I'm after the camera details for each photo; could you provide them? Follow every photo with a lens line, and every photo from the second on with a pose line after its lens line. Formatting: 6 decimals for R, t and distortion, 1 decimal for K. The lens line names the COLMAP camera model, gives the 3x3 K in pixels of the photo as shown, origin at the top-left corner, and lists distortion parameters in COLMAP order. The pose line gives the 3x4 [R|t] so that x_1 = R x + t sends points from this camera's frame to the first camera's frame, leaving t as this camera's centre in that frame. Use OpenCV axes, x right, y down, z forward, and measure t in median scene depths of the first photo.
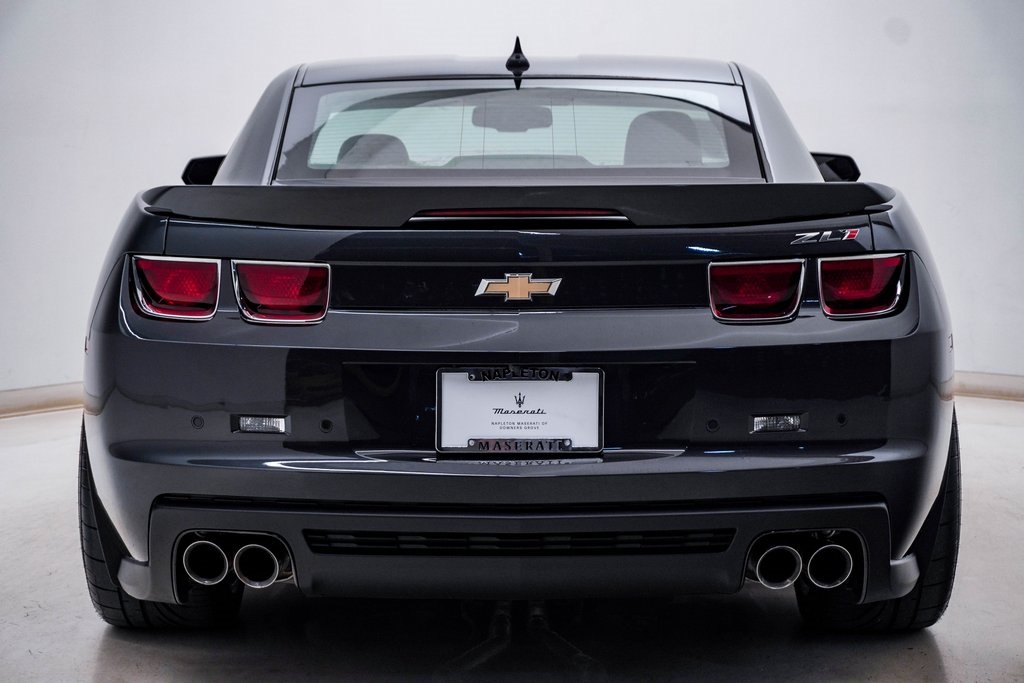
lens RADIAL K [[2184.5, 0, 511.6], [0, 2184.5, 343.2], [0, 0, 1]] dist [0.007890, 0.000000]
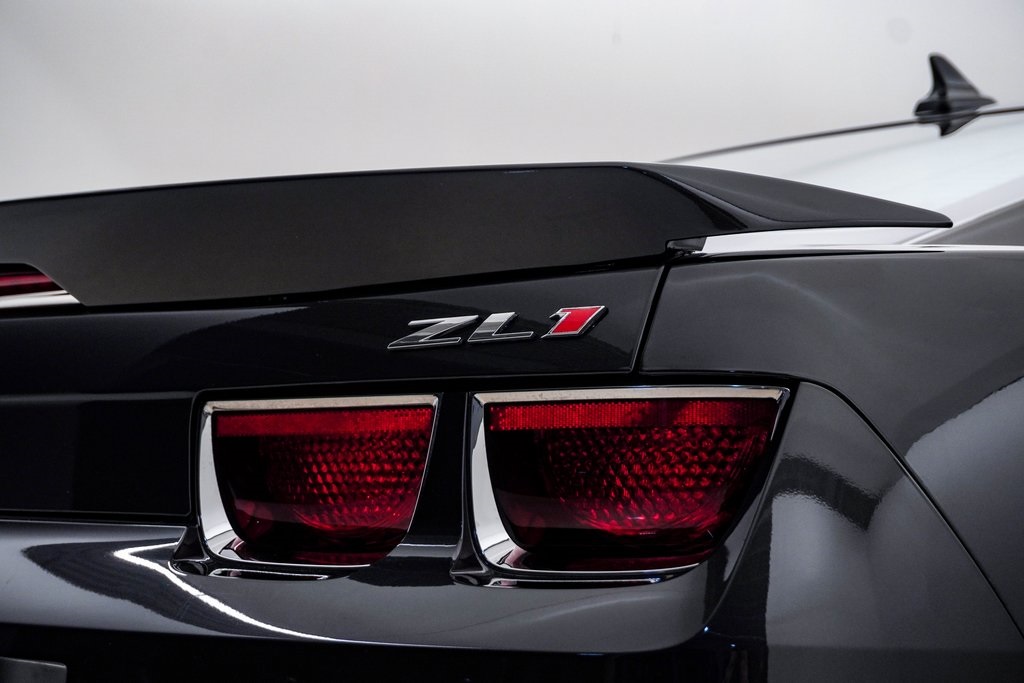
lens RADIAL K [[2184.5, 0, 517.3], [0, 2184.5, 338.9], [0, 0, 1]] dist [0.007890, 0.000000]
pose [[0.663663, -0.035471, -0.747190, 0.400983], [-0.091921, 0.987437, -0.128522, -0.005530], [0.742362, 0.153978, 0.652065, 0.809732]]
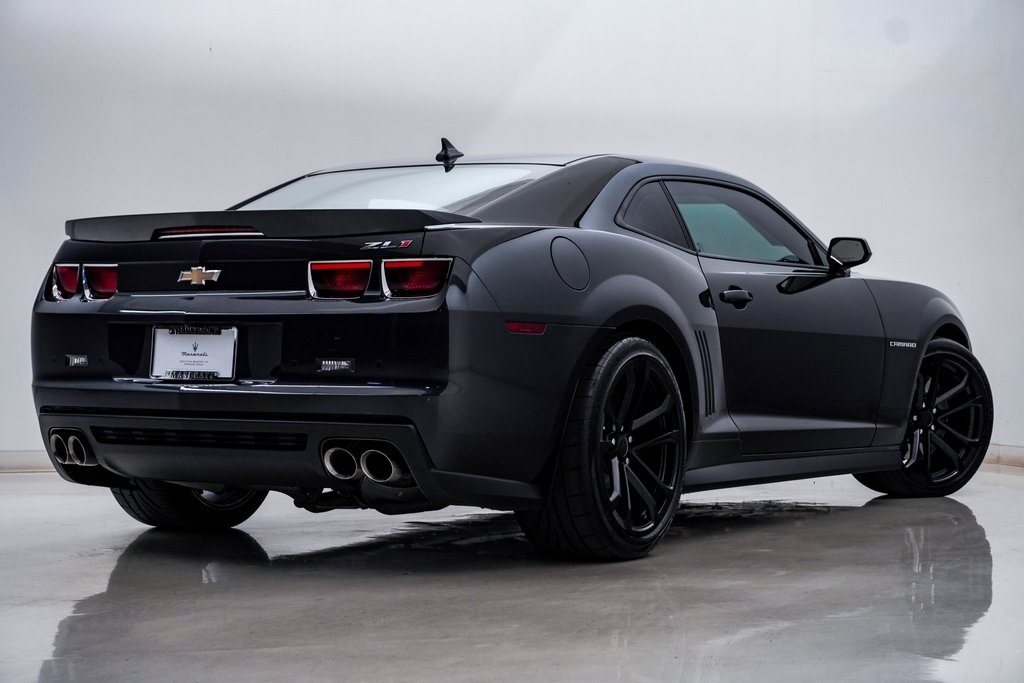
lens RADIAL K [[2184.5, 0, 509.0], [0, 2184.5, 334.6], [0, 0, 1]] dist [0.007890, 0.000000]
pose [[0.855100, 0.006789, -0.518419, 1.017551], [-0.059169, 0.994659, -0.084570, 0.137323], [0.515076, 0.102990, 0.850935, -0.229696]]
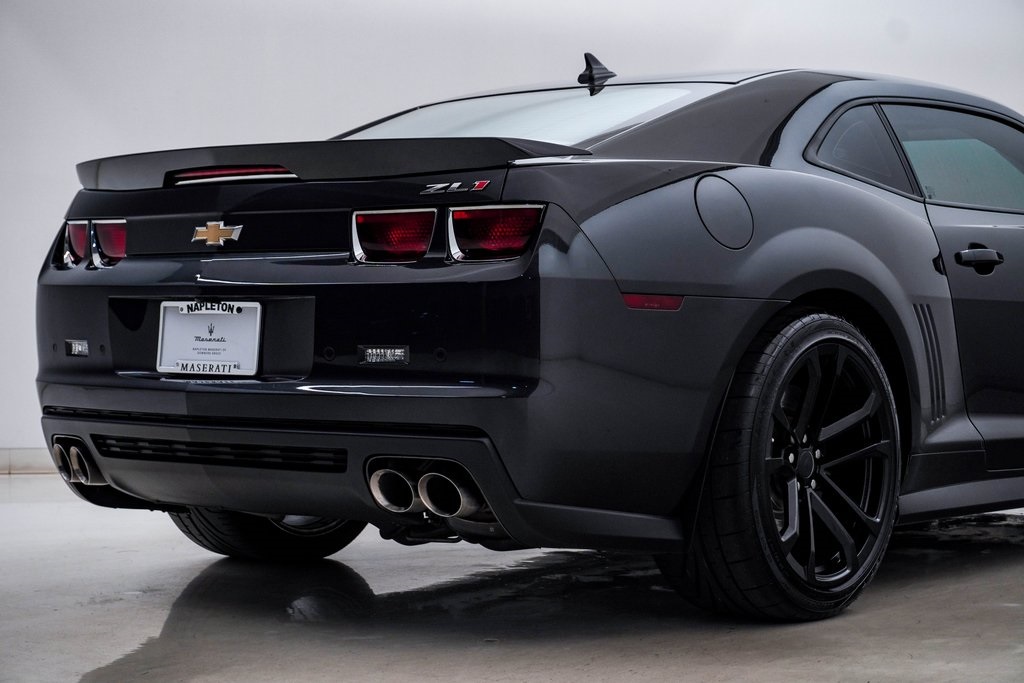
lens RADIAL K [[2184.5, 0, 506.5], [0, 2184.5, 344.8], [0, 0, 1]] dist [0.007890, 0.000000]
pose [[0.768233, 0.014379, -0.640009, 0.874819], [-0.066839, 0.996085, -0.057851, 0.091250], [0.636671, 0.087221, 0.766187, 0.204095]]
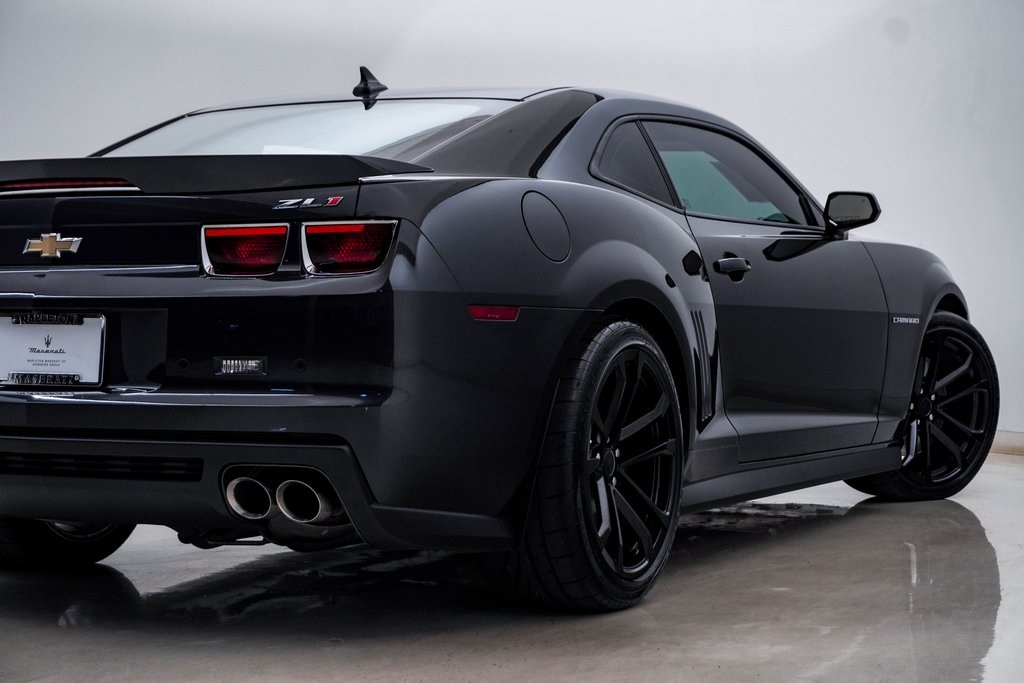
lens RADIAL K [[2184.5, 0, 512.4], [0, 2184.5, 337.6], [0, 0, 1]] dist [0.007890, 0.000000]
pose [[0.889990, 0.010680, -0.455855, 0.762125], [-0.046462, 0.996646, -0.067360, 0.091651], [0.453607, 0.081129, 0.887501, 0.069396]]
